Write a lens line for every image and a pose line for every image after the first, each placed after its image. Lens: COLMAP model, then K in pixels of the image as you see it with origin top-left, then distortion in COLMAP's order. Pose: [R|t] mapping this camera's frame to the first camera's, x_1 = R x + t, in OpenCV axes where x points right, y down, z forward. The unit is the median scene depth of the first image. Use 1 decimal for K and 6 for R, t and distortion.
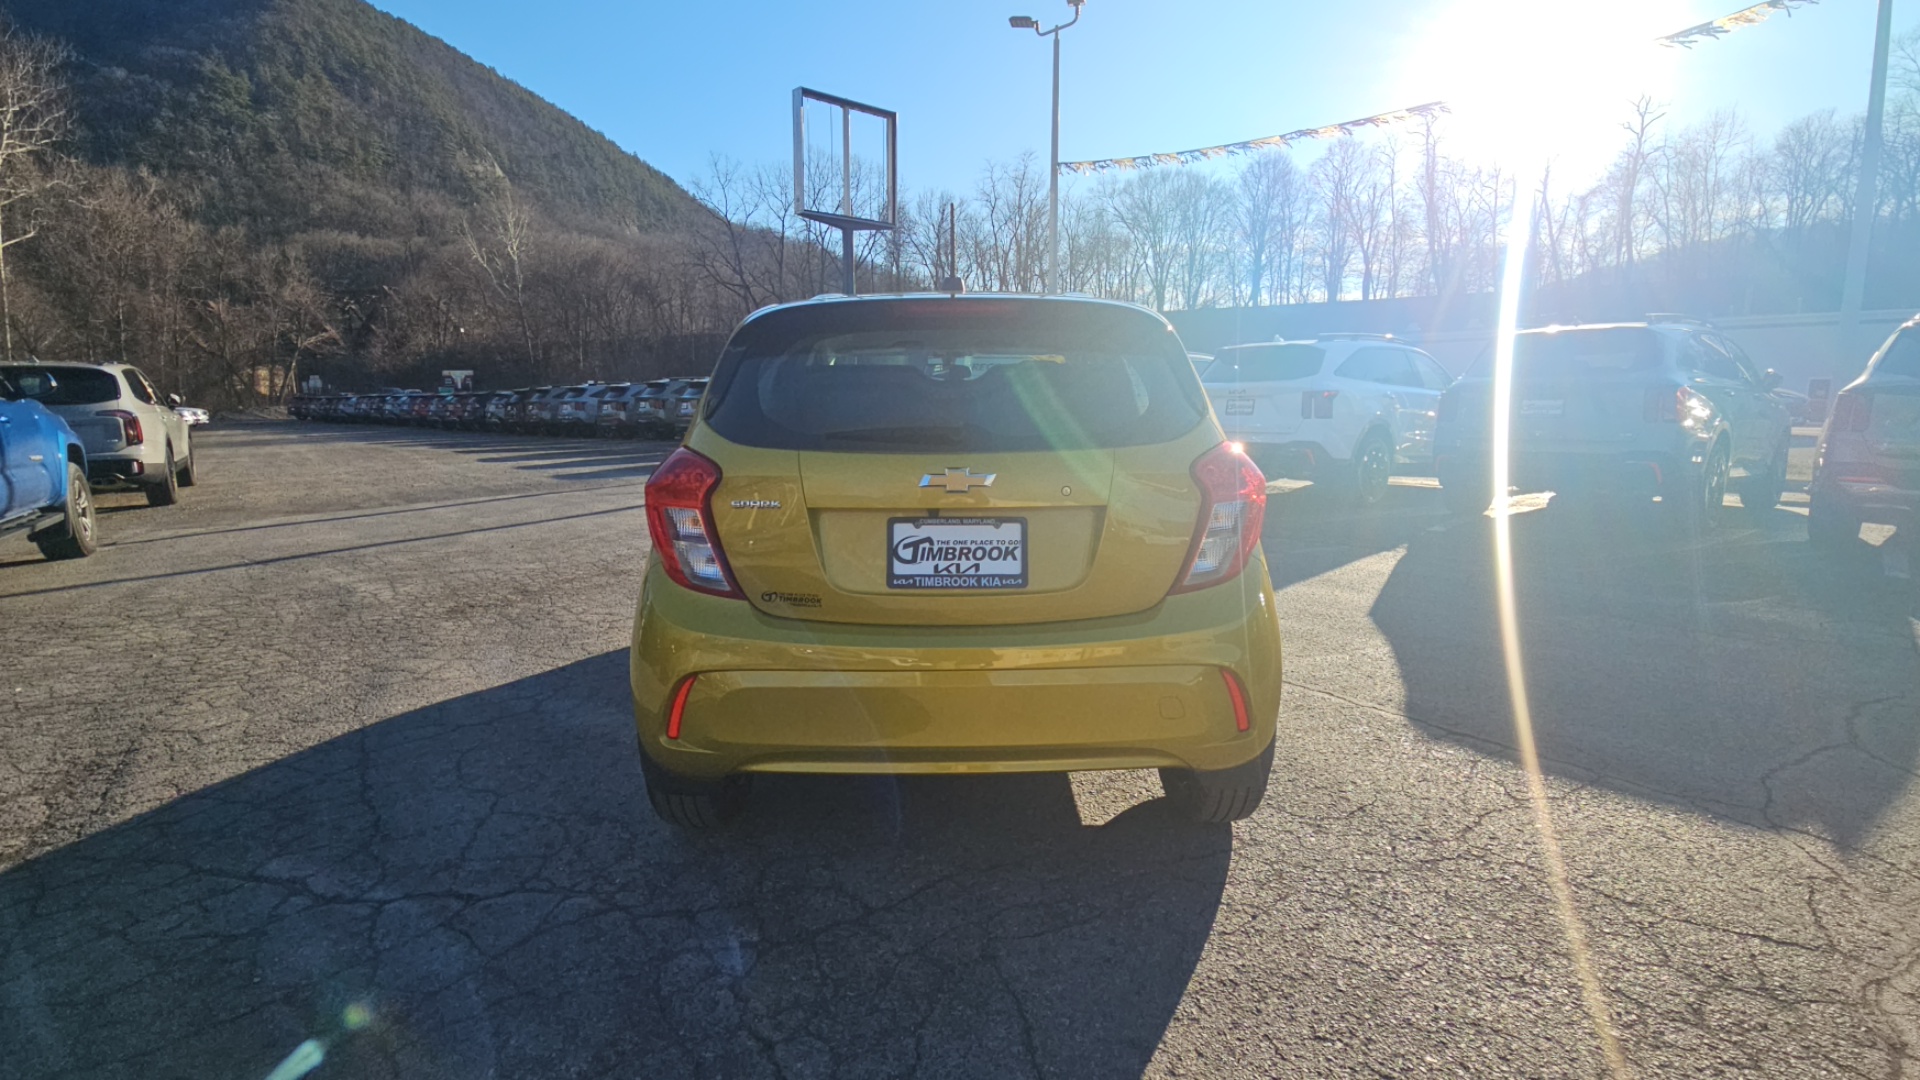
lens RADIAL K [[812.2, 0, 952.6], [0, 812.2, 532.9], [0, 0, 1]] dist [-0.002227, -0.004945]
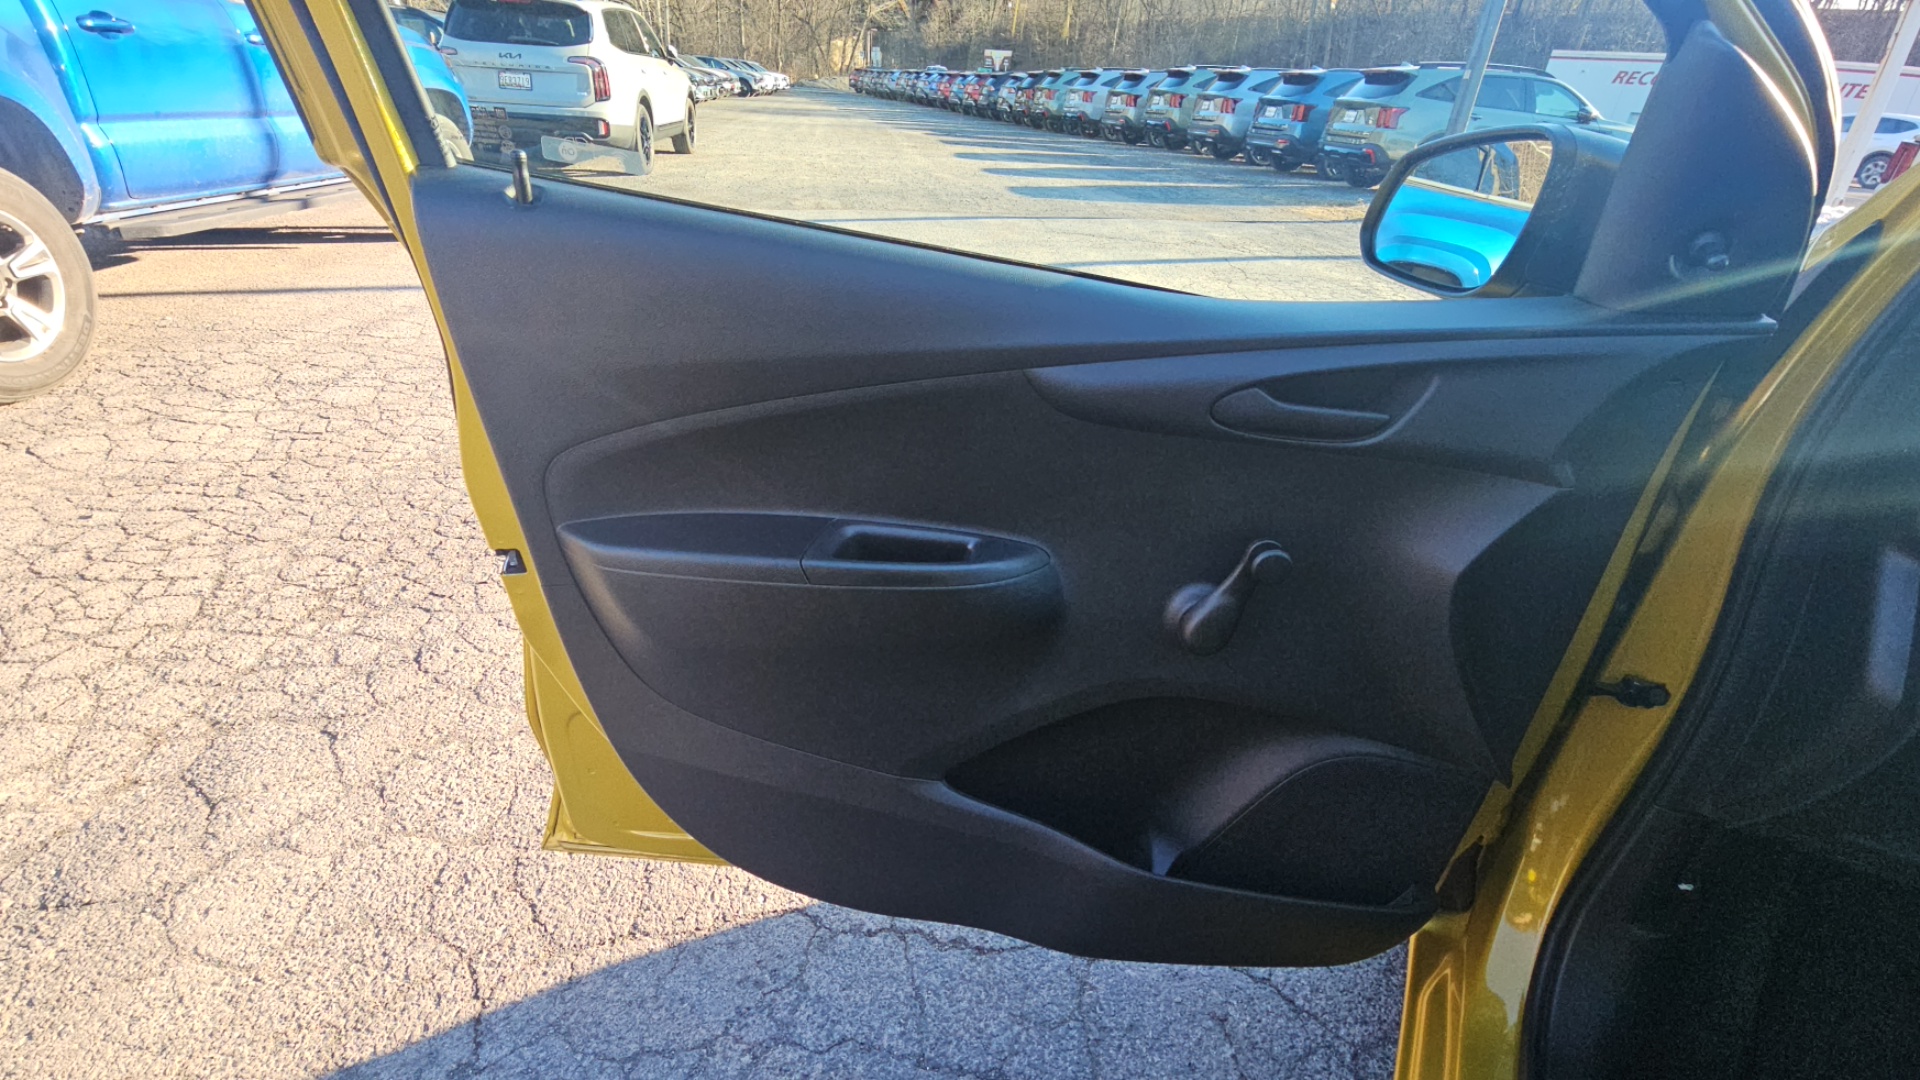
lens RADIAL K [[812.2, 0, 952.6], [0, 812.2, 532.9], [0, 0, 1]] dist [-0.002227, -0.004945]
pose [[0.828639, 0.320487, -0.458961, -0.029893], [-0.156802, 0.919957, 0.359294, -0.014722], [0.537374, -0.225759, 0.812565, 0.102474]]
